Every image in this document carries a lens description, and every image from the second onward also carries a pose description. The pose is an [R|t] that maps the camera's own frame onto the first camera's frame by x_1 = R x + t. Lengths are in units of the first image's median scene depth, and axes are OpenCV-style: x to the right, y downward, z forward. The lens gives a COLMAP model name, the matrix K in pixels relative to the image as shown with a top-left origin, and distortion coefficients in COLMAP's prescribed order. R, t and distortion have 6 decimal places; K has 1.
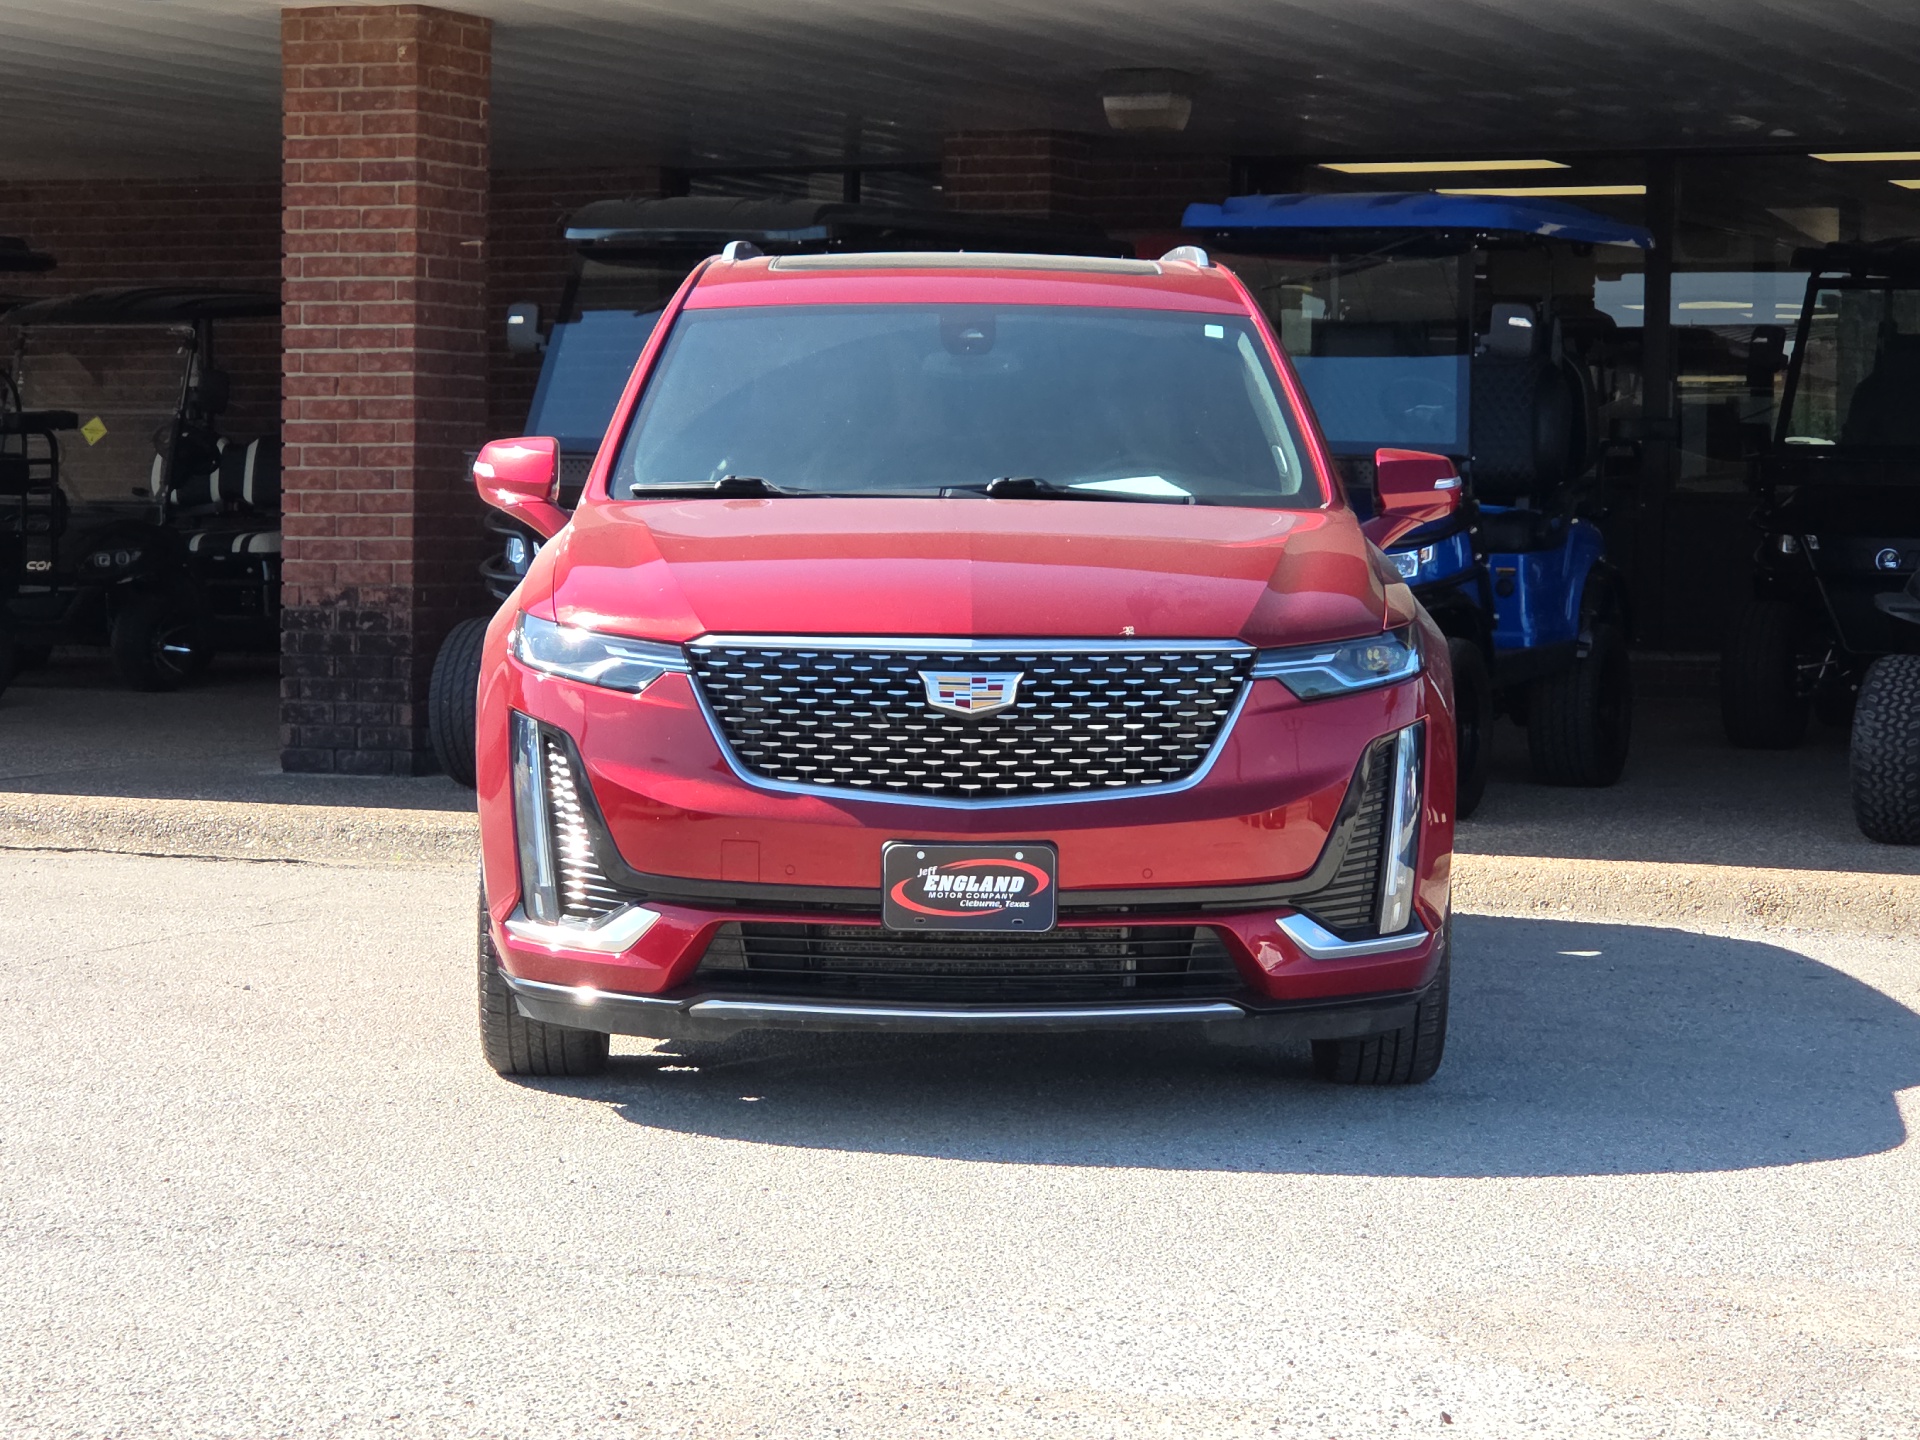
lens RADIAL K [[4617.6, 0, 973.9], [0, 4617.6, 726.8], [0, 0, 1]] dist [-0.099275, 0.000000]
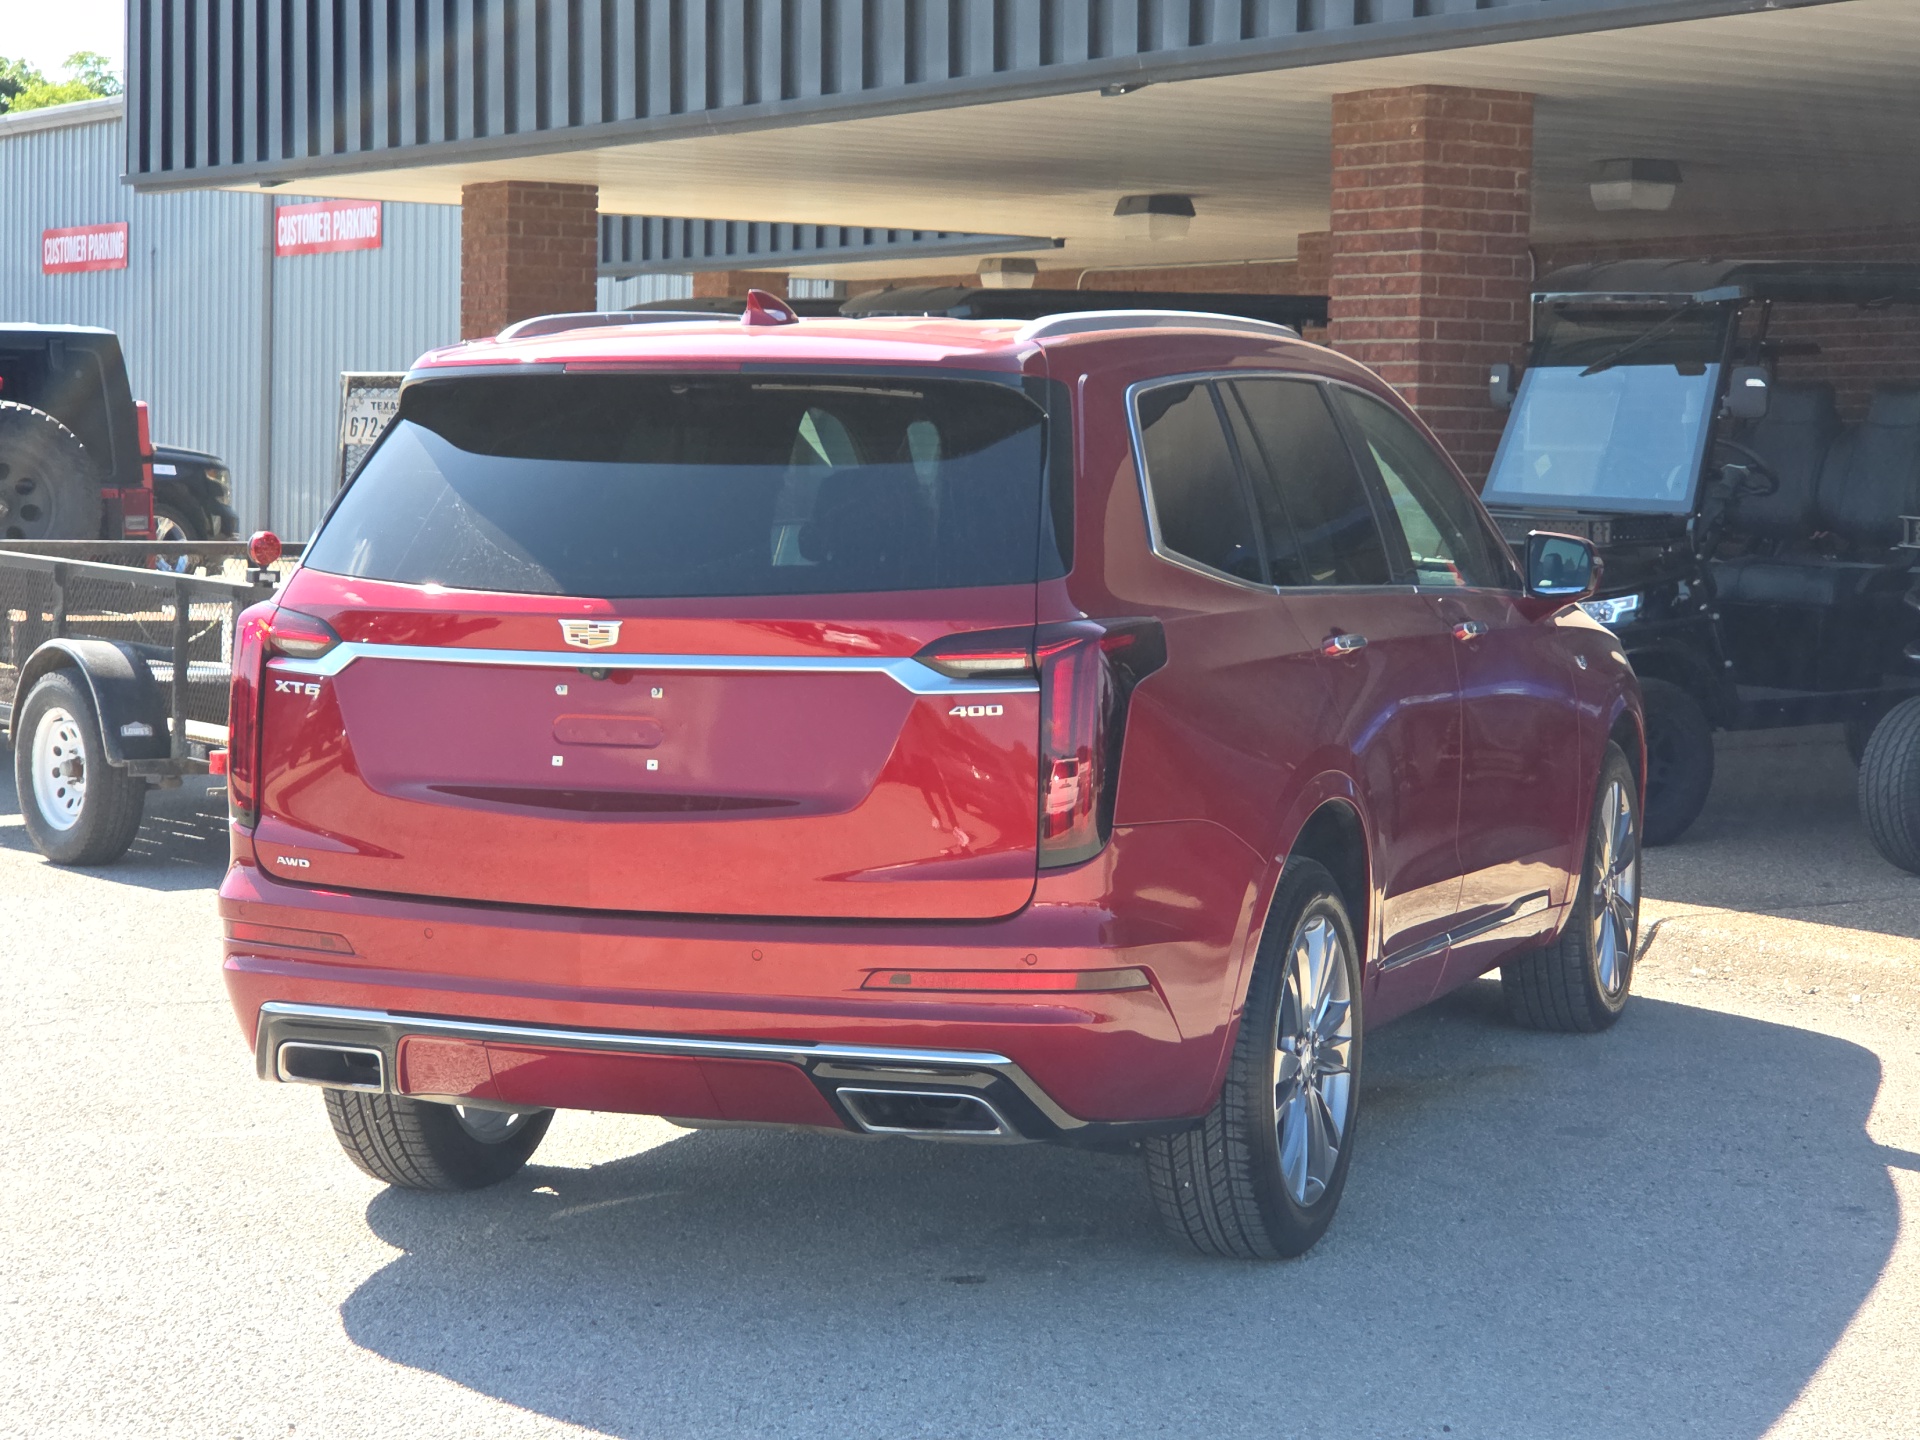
lens RADIAL K [[3846.5, 0, 975.3], [0, 3846.5, 725.3], [0, 0, 1]] dist [-0.011854, 0.000000]
pose [[0.840975, 0.039154, -0.539655, 0.305896], [-0.031873, 0.999231, 0.022827, -0.027189], [0.540134, -0.001997, 0.841577, 0.206500]]
